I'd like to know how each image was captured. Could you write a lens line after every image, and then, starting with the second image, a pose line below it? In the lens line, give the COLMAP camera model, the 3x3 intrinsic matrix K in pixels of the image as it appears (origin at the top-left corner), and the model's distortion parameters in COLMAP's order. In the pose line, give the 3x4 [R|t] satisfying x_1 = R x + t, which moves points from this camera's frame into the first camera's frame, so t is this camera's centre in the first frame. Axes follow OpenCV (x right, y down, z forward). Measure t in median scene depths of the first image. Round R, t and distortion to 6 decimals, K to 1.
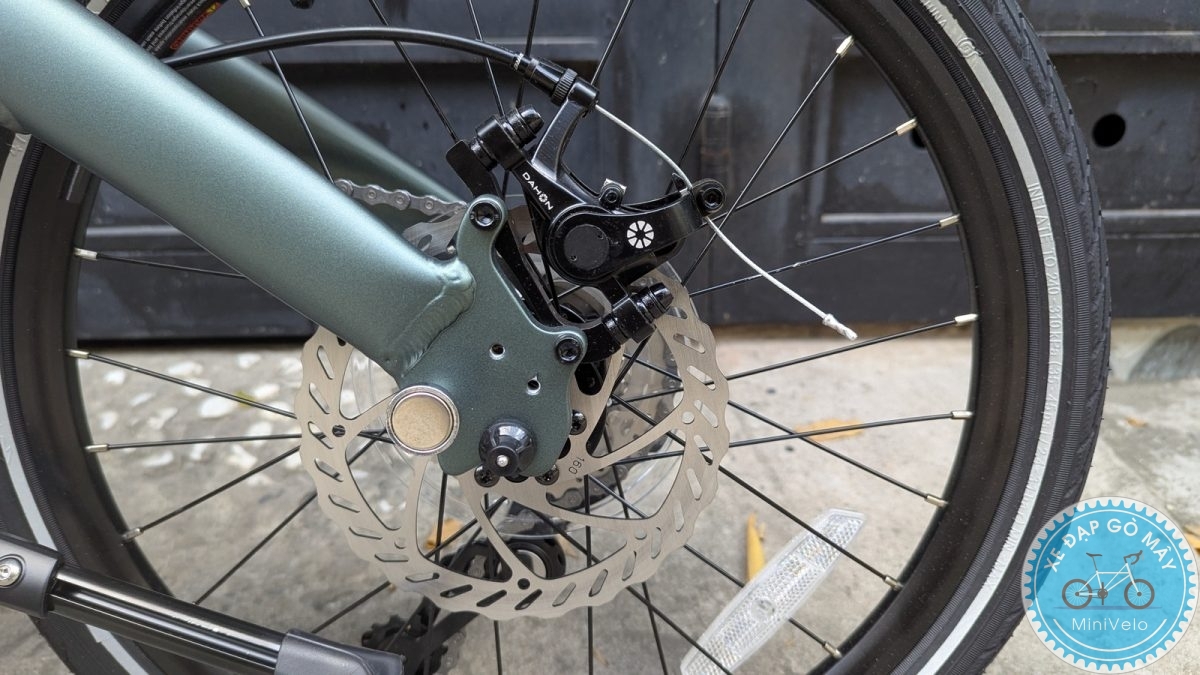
lens RADIAL K [[895.0, 0, 618.1], [0, 895.0, 334.2], [0, 0, 1]] dist [0.006358, -0.006814]
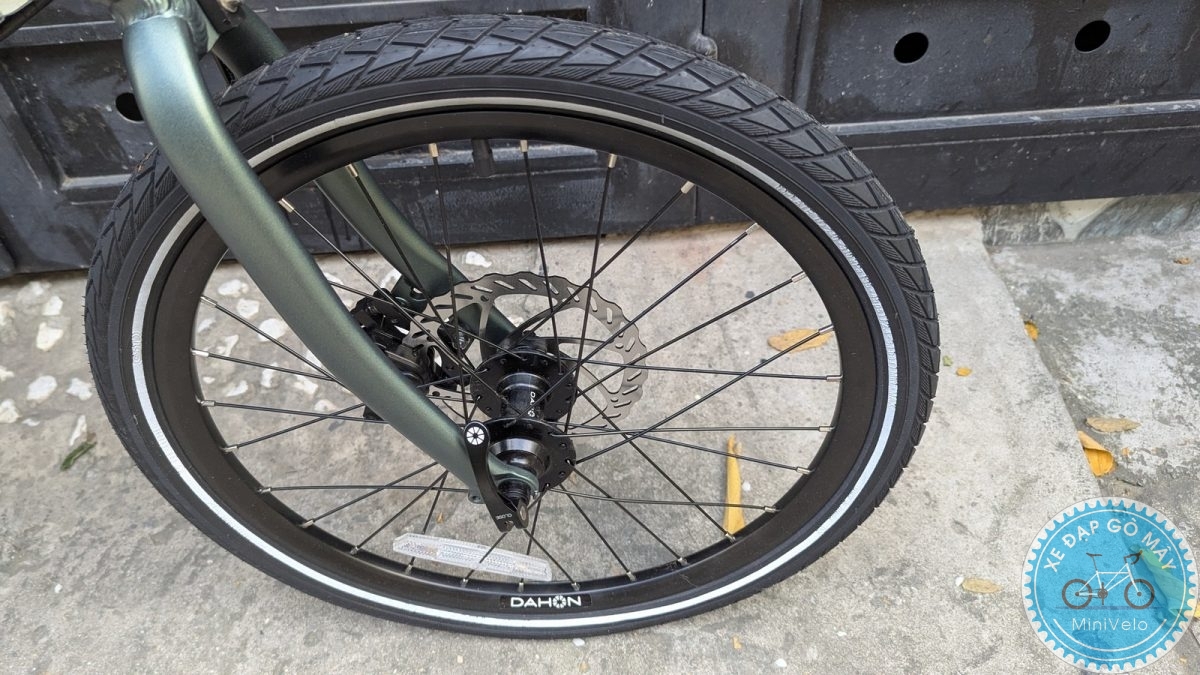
lens RADIAL K [[874.7, 0, 601.3], [0, 874.7, 324.6], [0, 0, 1]] dist [0.040223, -0.043719]
pose [[0.998995, -0.042370, -0.014613, -0.004821], [0.044682, 0.916022, 0.398633, -0.370742], [-0.003504, -0.398885, 0.916994, -0.042124]]
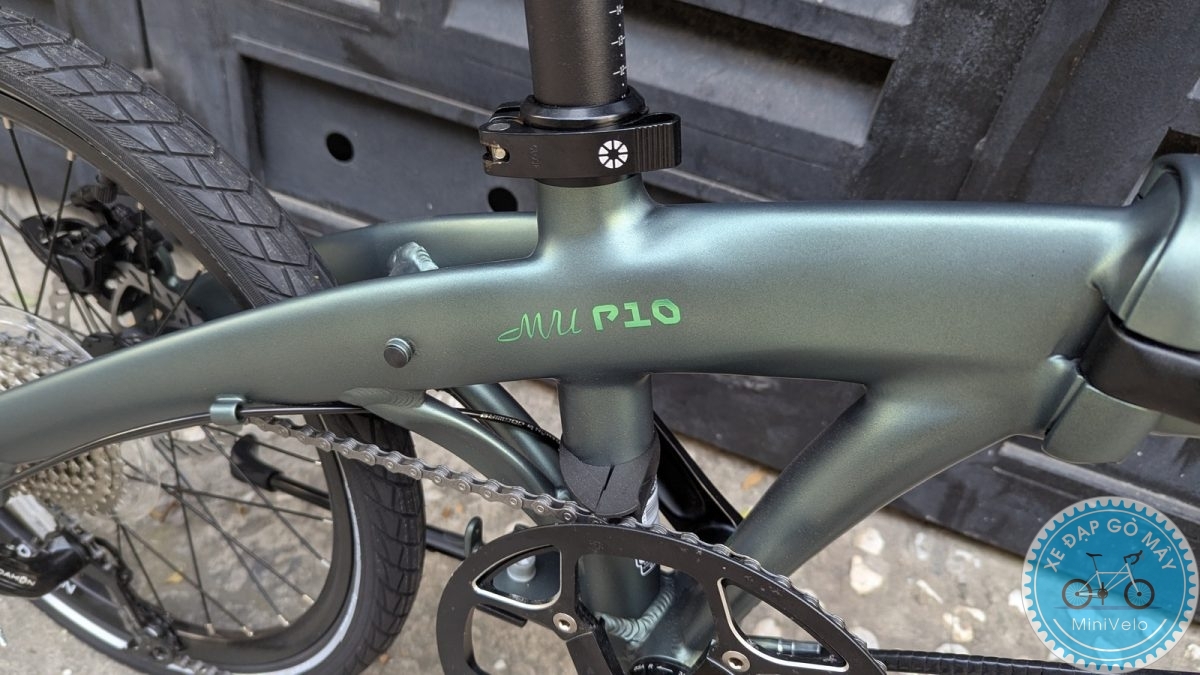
lens RADIAL K [[891.8, 0, 600.0], [0, 891.8, 337.5], [0, 0, 1]] dist [-0.003309, -0.003092]
pose [[0.911049, 0.356236, -0.207569, -0.933029], [-0.284284, 0.907396, 0.309539, -0.402353], [0.298616, -0.222997, 0.927955, 0.053272]]
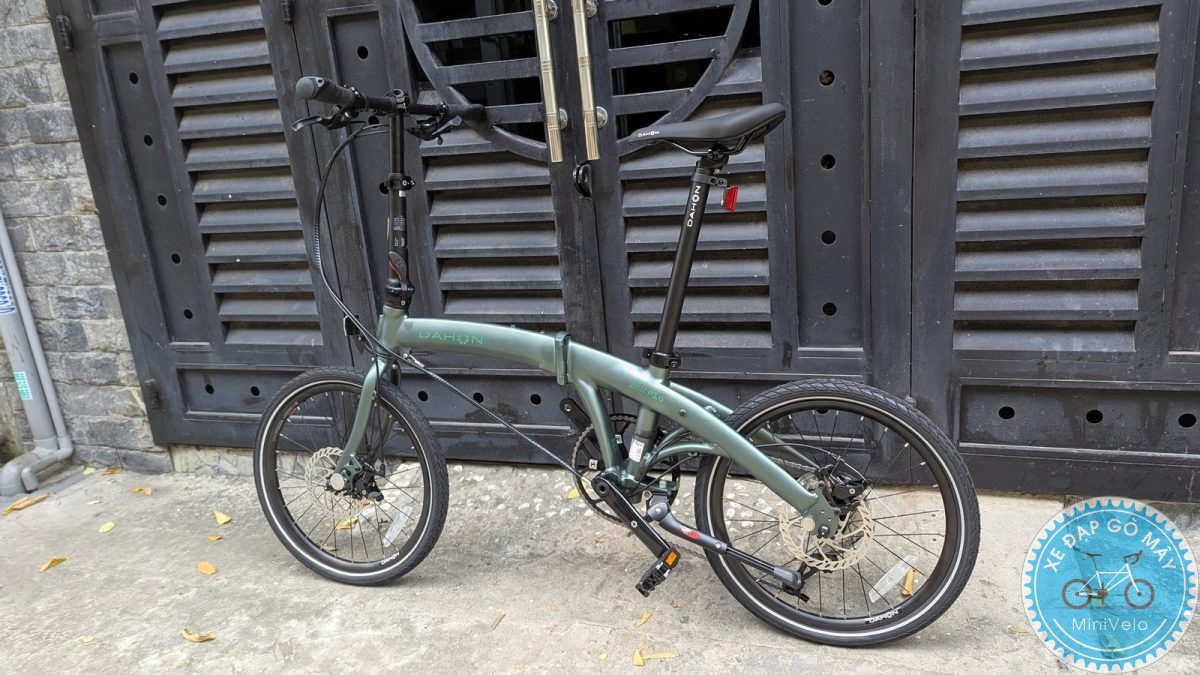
lens RADIAL K [[856.9, 0, 623.0], [0, 856.9, 338.6], [0, 0, 1]] dist [0.064303, -0.003687]
pose [[0.939498, 0.025608, -0.341595, 0.179658], [-0.049038, 0.996985, -0.060129, -0.245714], [0.339025, 0.073242, 0.937922, -1.630704]]
